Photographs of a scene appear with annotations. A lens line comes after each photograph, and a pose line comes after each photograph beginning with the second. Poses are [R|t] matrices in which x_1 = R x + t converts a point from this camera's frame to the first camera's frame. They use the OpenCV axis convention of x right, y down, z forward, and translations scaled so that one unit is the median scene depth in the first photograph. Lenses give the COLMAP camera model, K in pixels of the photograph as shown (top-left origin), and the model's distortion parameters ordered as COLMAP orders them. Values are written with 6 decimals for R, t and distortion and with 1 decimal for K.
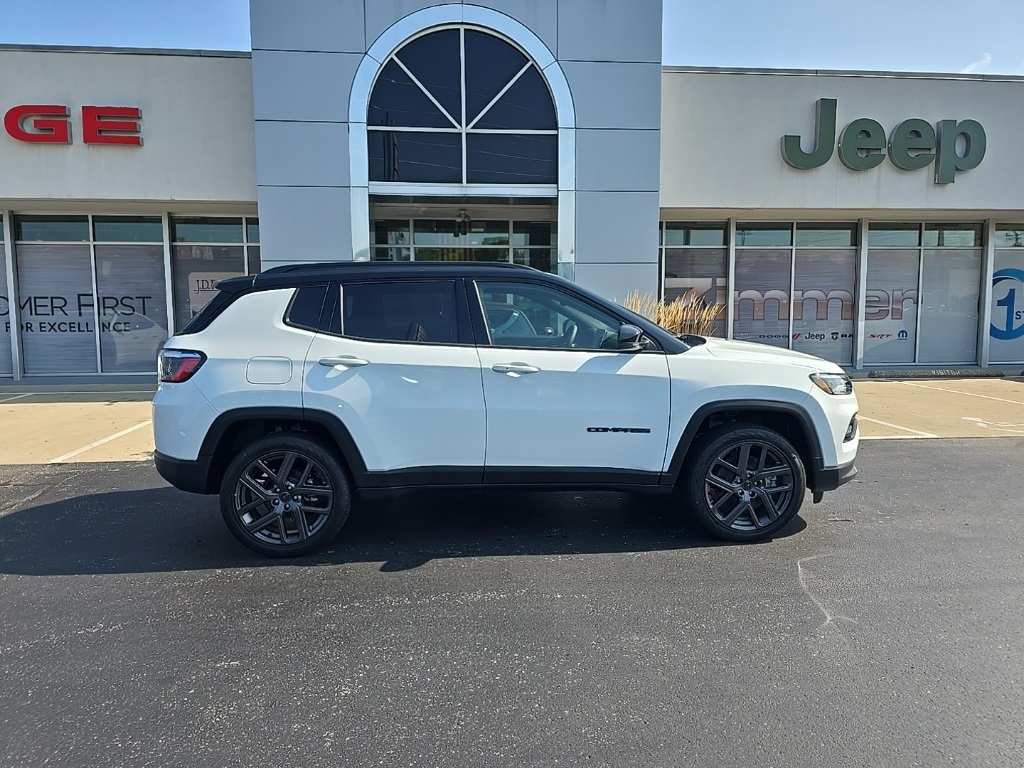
lens RADIAL K [[691.7, 0, 516.3], [0, 691.7, 384.1], [0, 0, 1]] dist [0.060886, -0.053363]
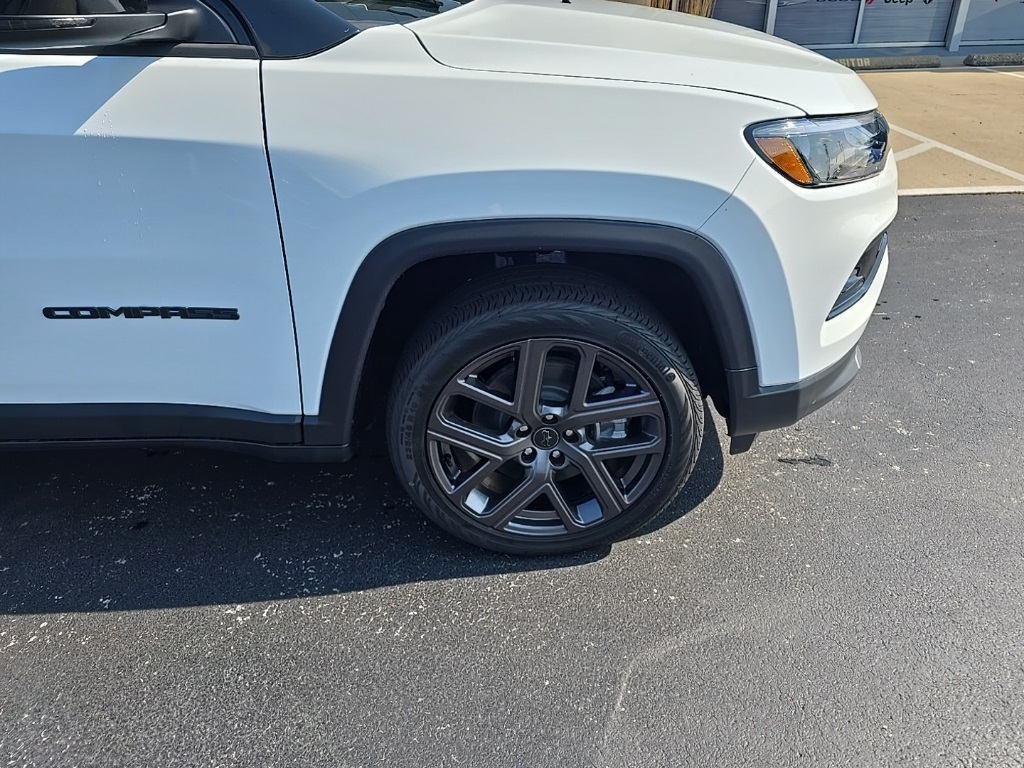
lens RADIAL K [[691.7, 0, 516.3], [0, 691.7, 384.1], [0, 0, 1]] dist [0.060886, -0.053363]
pose [[0.998353, 0.010277, -0.056437, 0.343999], [0.013464, 0.914362, 0.404674, -0.036278], [0.055763, -0.404767, 0.912718, 0.679447]]
